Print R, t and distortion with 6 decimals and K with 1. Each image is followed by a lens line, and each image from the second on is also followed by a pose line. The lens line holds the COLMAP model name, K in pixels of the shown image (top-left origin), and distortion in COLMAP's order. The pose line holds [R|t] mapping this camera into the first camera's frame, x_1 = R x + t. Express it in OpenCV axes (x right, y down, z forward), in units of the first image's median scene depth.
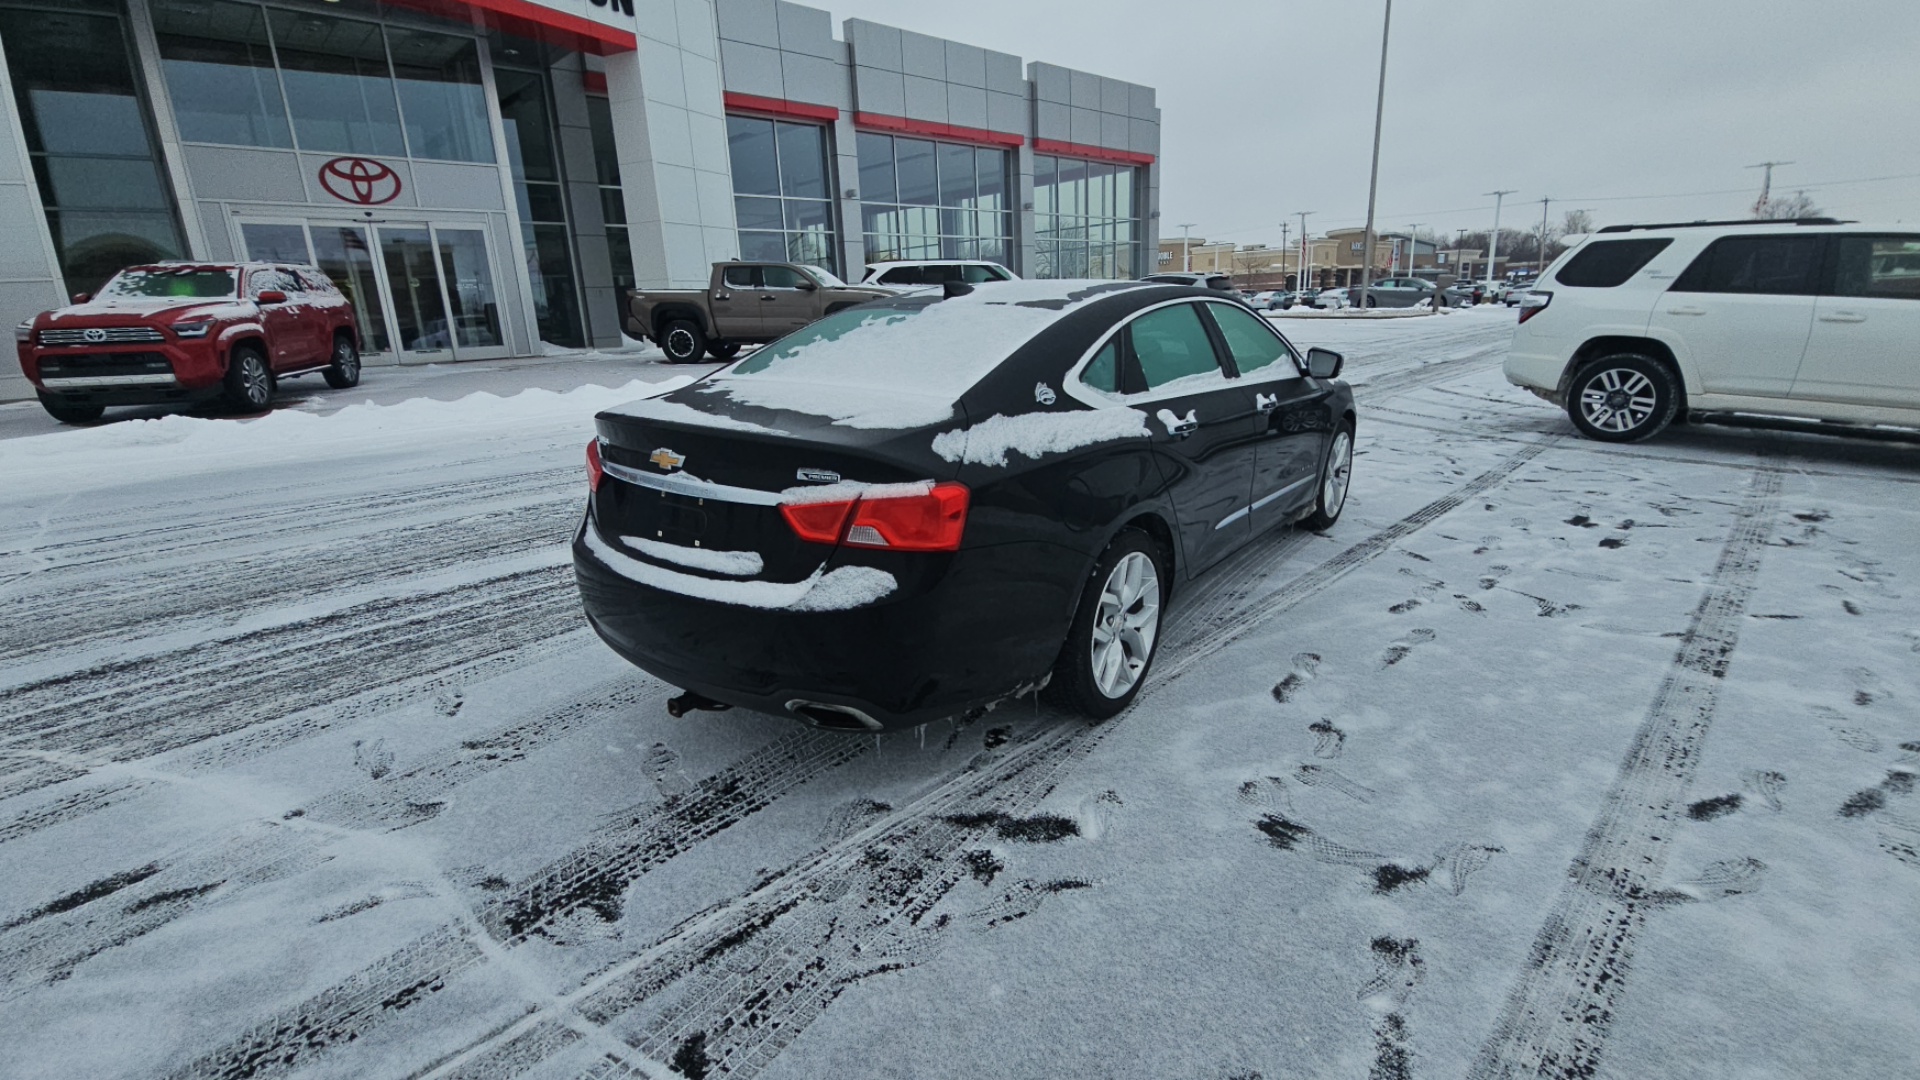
lens RADIAL K [[842.1, 0, 981.0], [0, 842.1, 559.9], [0, 0, 1]] dist [0.003395, -0.000351]
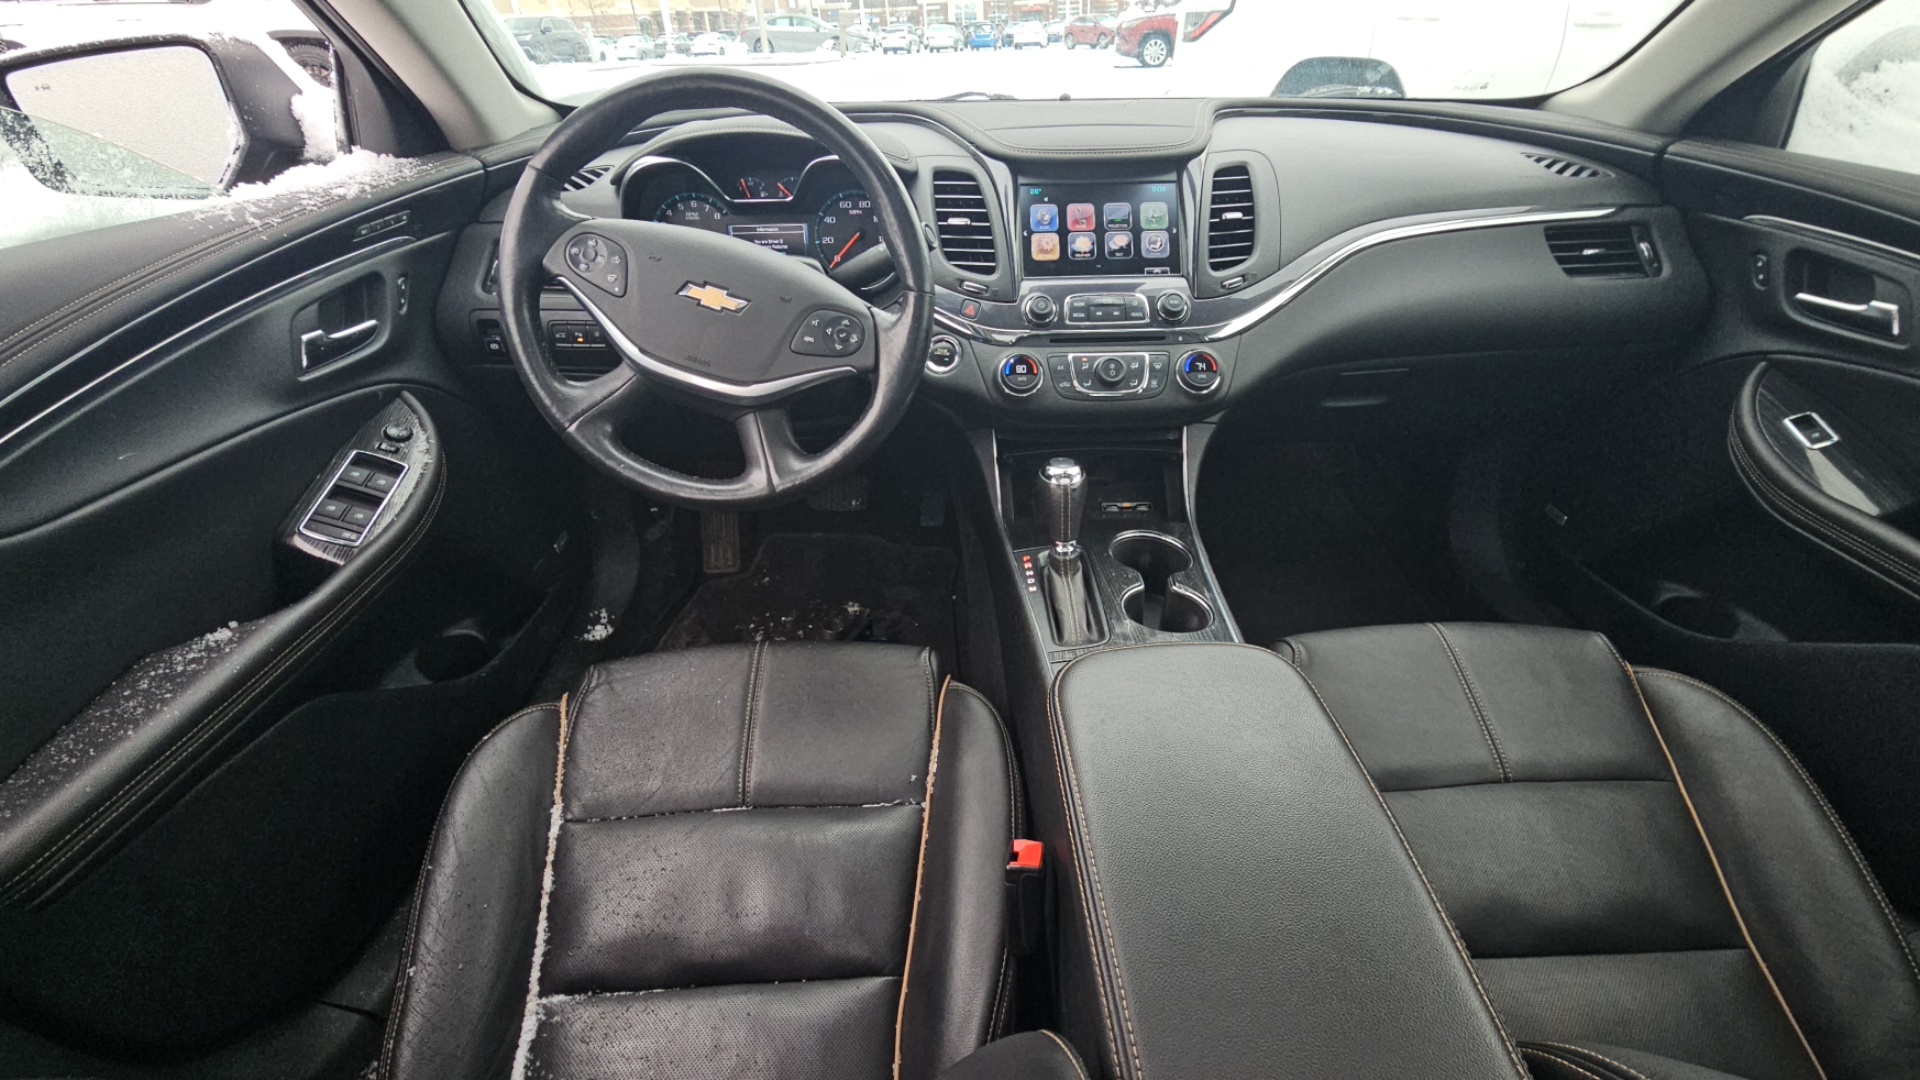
lens RADIAL K [[855.3, 0, 982.5], [0, 855.3, 549.0], [0, 0, 1]] dist [0.003733, -0.002194]
pose [[0.786265, -0.313288, 0.532577, 0.073357], [0.185059, 0.941762, 0.280781, -0.284344], [-0.589526, -0.122210, 0.798451, 1.165310]]
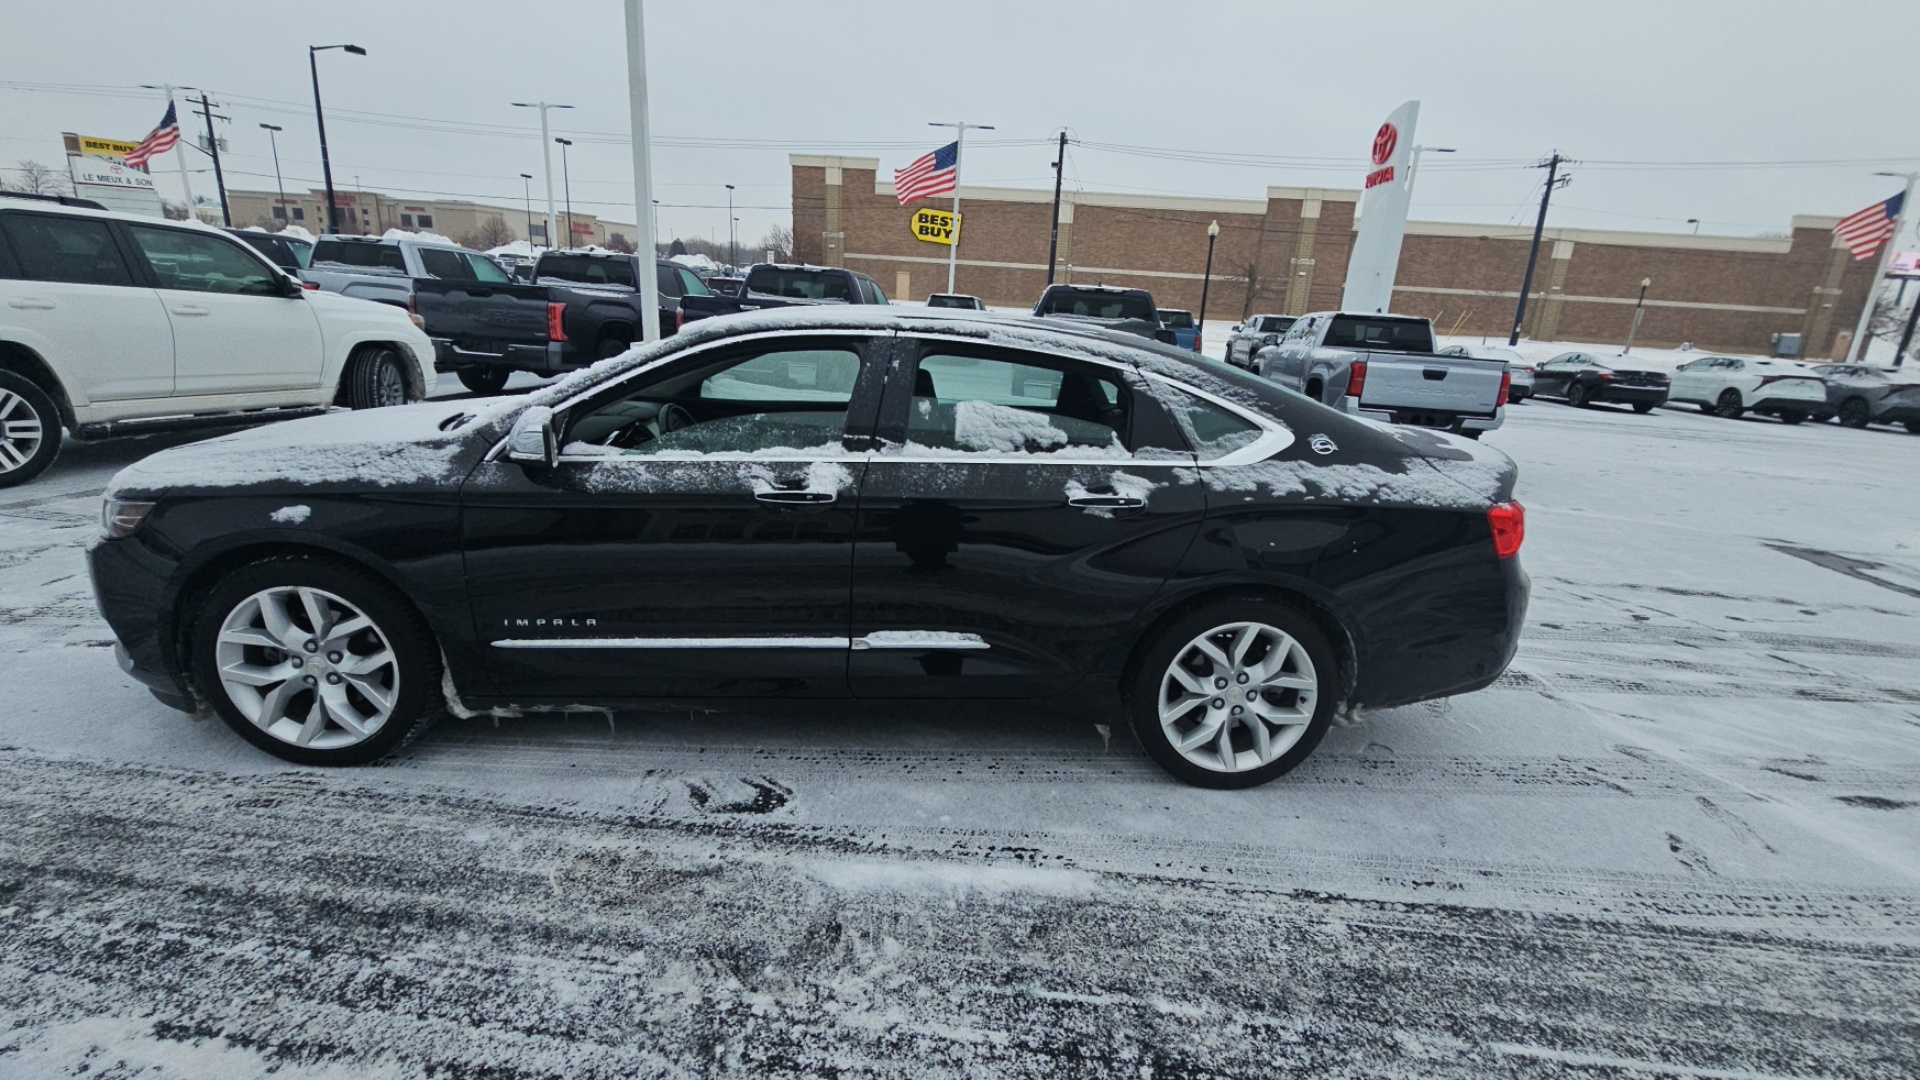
lens RADIAL K [[843.7, 0, 978.2], [0, 843.7, 557.3], [0, 0, 1]] dist [0.007701, -0.005535]
pose [[-0.623846, -0.239262, 0.744022, -0.671191], [0.194598, 0.874452, 0.444371, -0.529498], [-0.756933, 0.422005, -0.498964, 1.641307]]
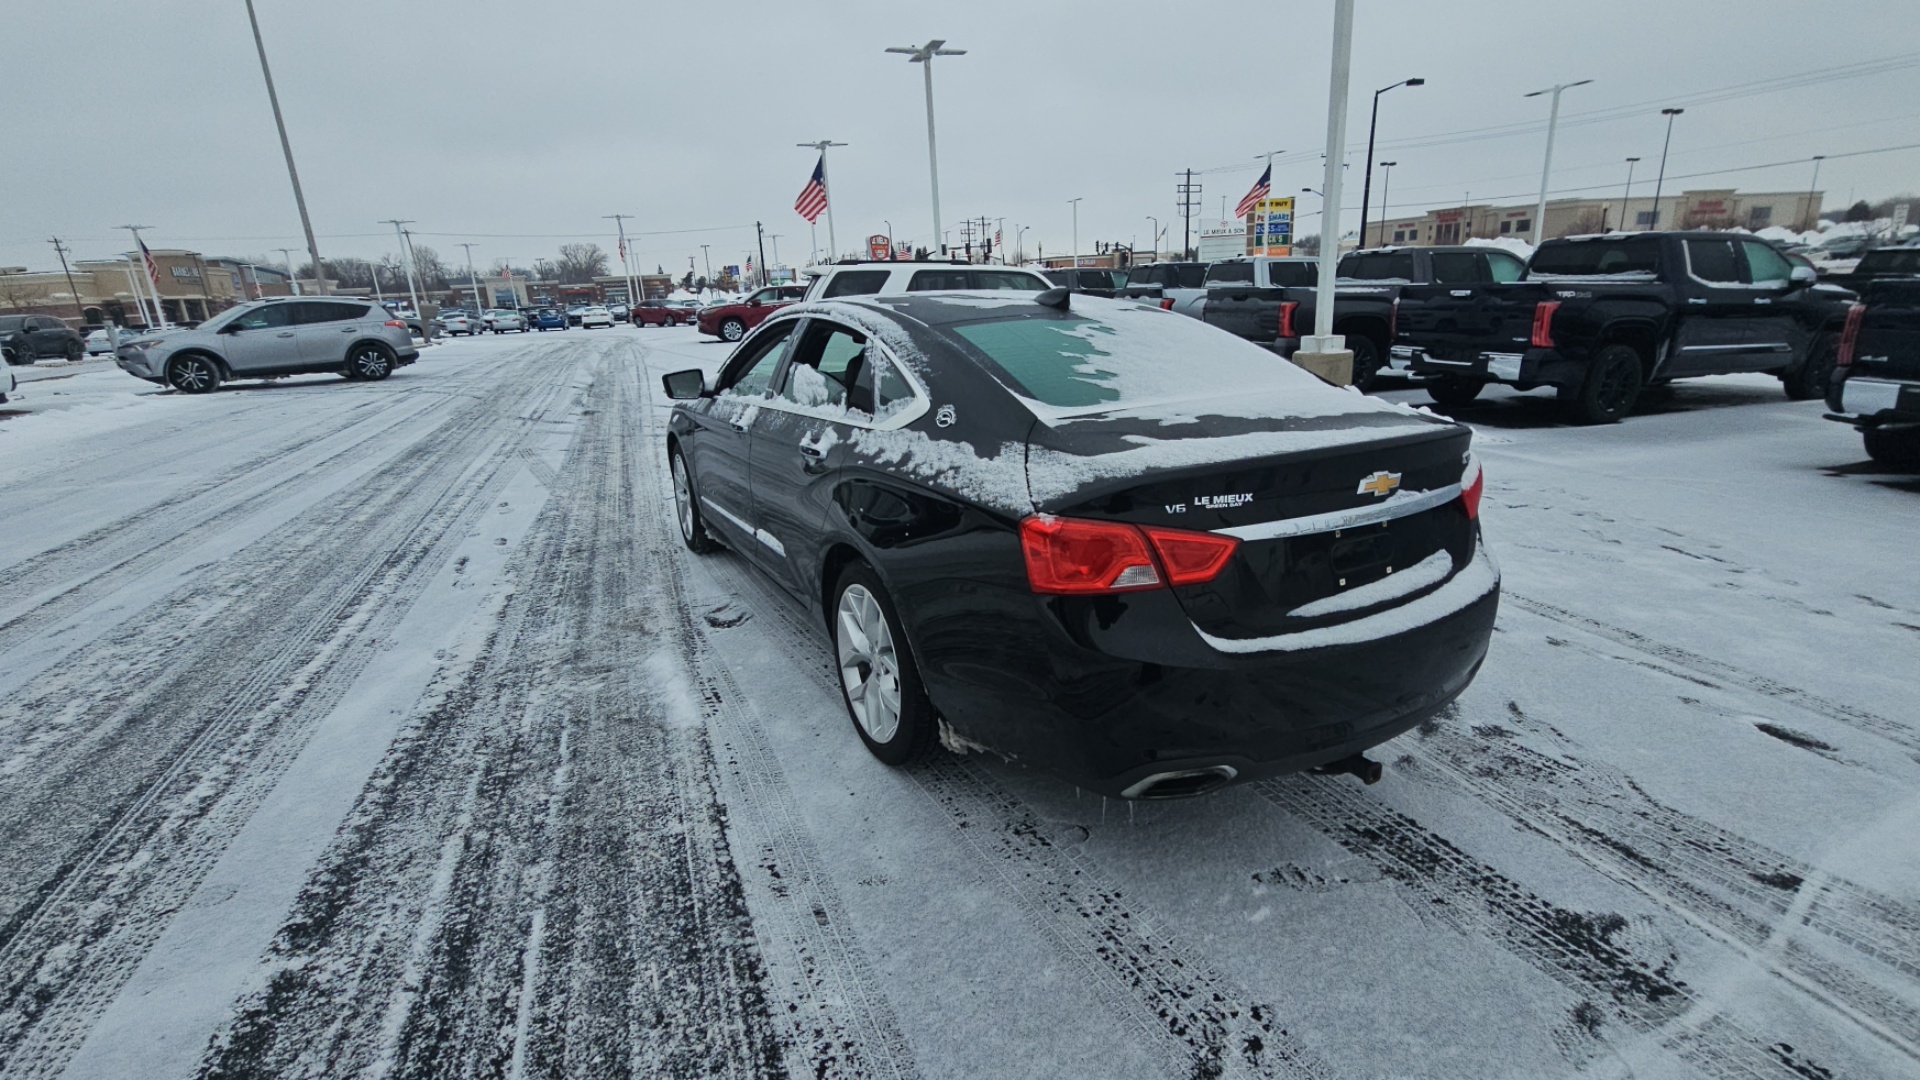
lens RADIAL K [[843.7, 0, 978.2], [0, 843.7, 557.3], [0, 0, 1]] dist [0.007701, -0.005535]
pose [[0.415187, -0.264628, 0.870397, -0.884366], [0.296561, 0.943865, 0.145502, -0.199186], [-0.860041, 0.197715, 0.470359, 0.652328]]
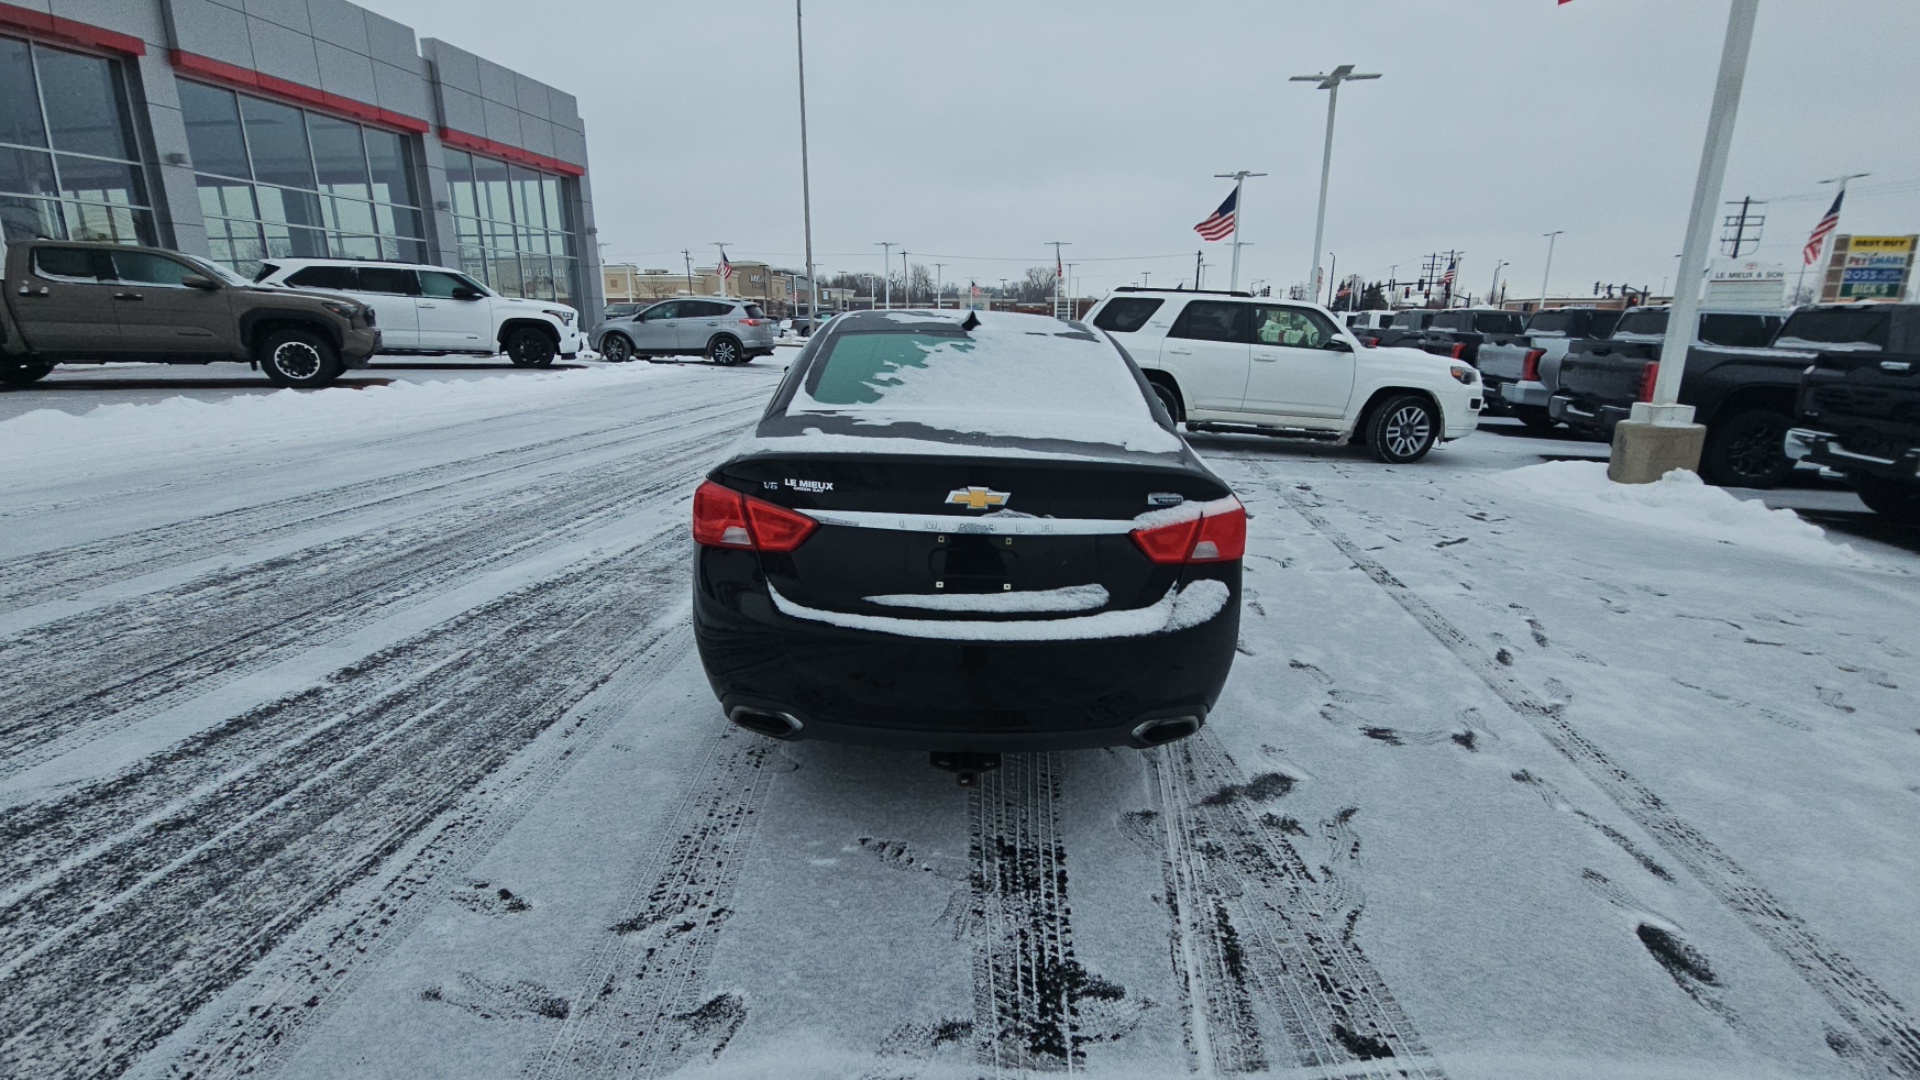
lens RADIAL K [[843.7, 0, 978.2], [0, 843.7, 557.3], [0, 0, 1]] dist [0.007701, -0.005535]
pose [[0.792536, -0.122450, 0.597405, -0.624014], [0.141100, 0.989871, 0.015706, -0.048169], [-0.593277, 0.071846, 0.801786, 0.189358]]
